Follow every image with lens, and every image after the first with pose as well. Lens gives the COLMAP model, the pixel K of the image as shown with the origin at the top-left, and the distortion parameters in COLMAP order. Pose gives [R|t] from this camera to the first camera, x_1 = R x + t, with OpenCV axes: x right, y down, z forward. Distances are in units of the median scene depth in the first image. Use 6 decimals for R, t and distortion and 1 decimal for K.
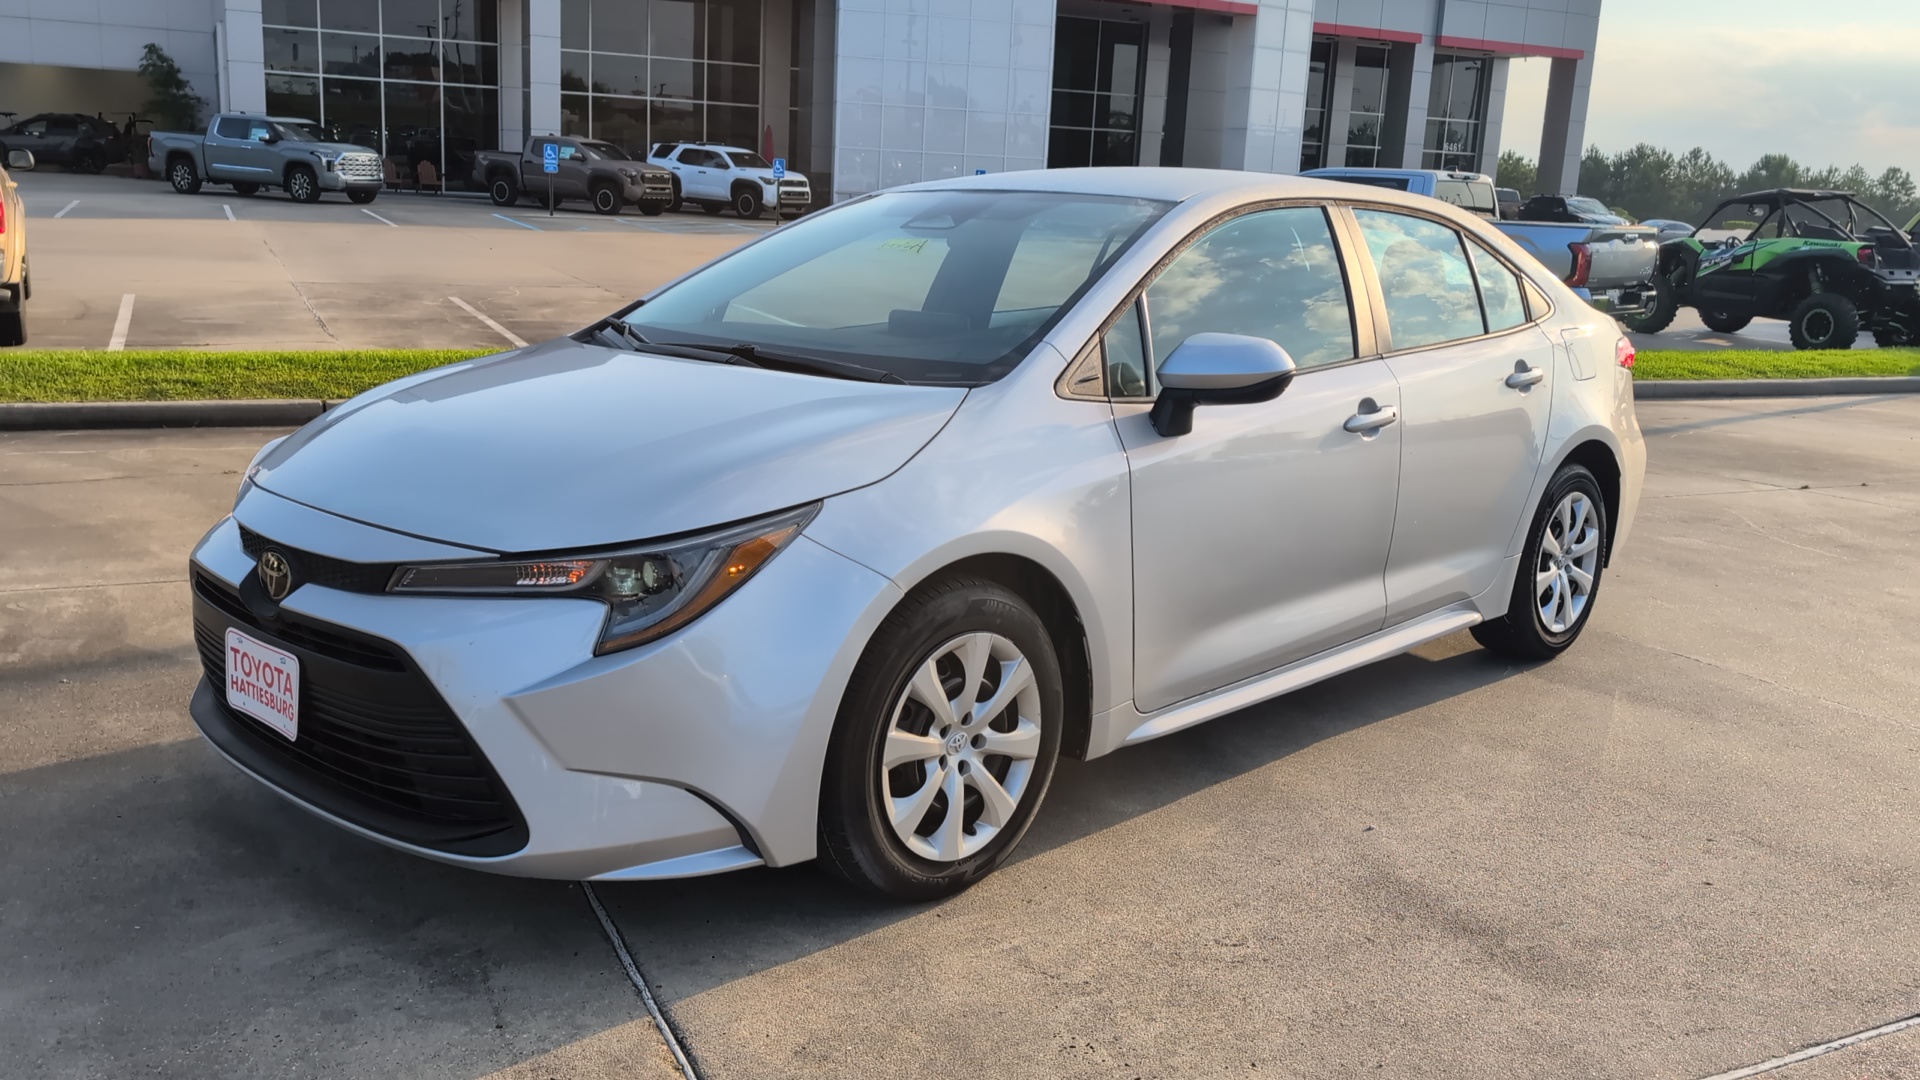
lens RADIAL K [[1606.4, 0, 959.0], [0, 1606.4, 549.9], [0, 0, 1]] dist [0.020774, -0.005645]
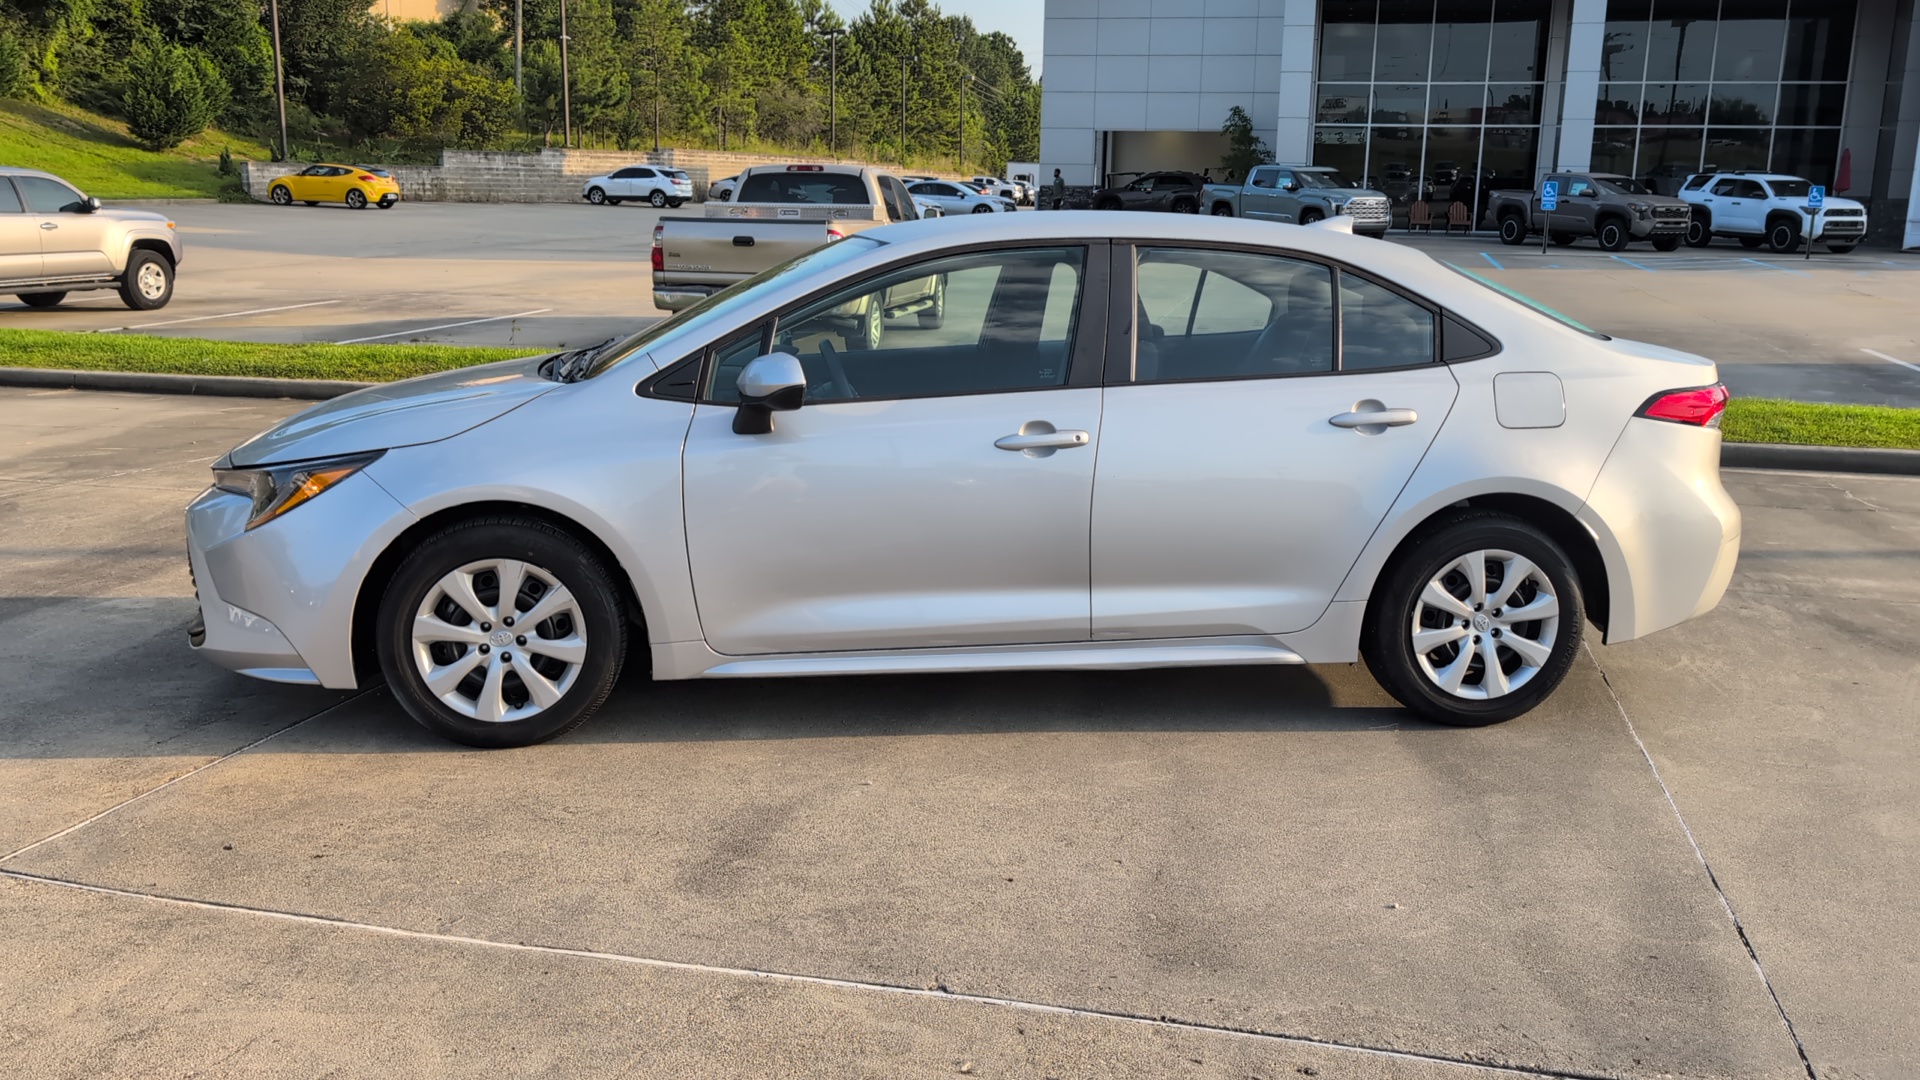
lens RADIAL K [[1606.4, 0, 959.0], [0, 1606.4, 549.9], [0, 0, 1]] dist [0.020774, -0.005645]
pose [[0.783566, 0.102661, -0.612769, 0.085727], [-0.116680, 0.993021, 0.017166, -0.001886], [0.610255, 0.058047, 0.790076, 0.010336]]
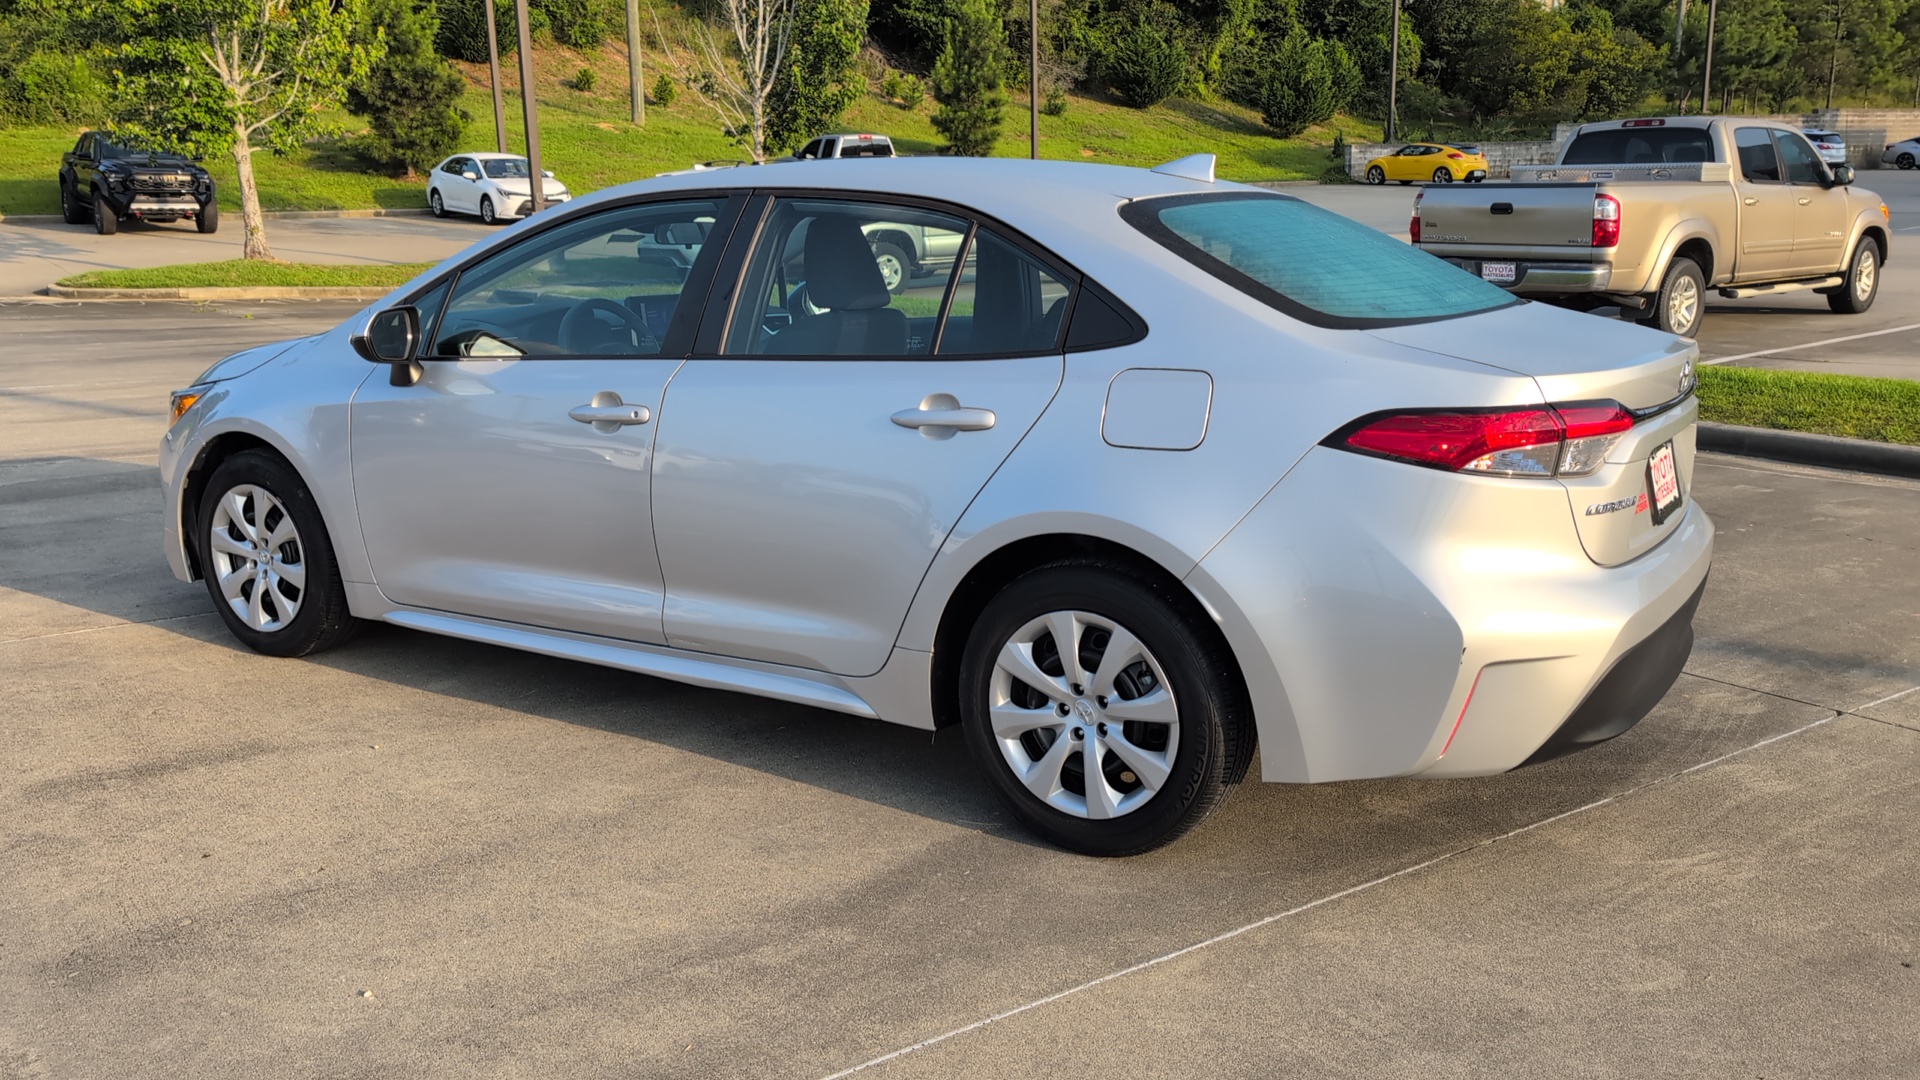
lens RADIAL K [[1606.4, 0, 959.0], [0, 1606.4, 549.9], [0, 0, 1]] dist [0.020774, -0.005645]
pose [[0.203325, 0.178513, -0.962700, 0.121415], [-0.191948, 0.971427, 0.139591, -0.017253], [0.960112, 0.156406, 0.231781, 0.095608]]
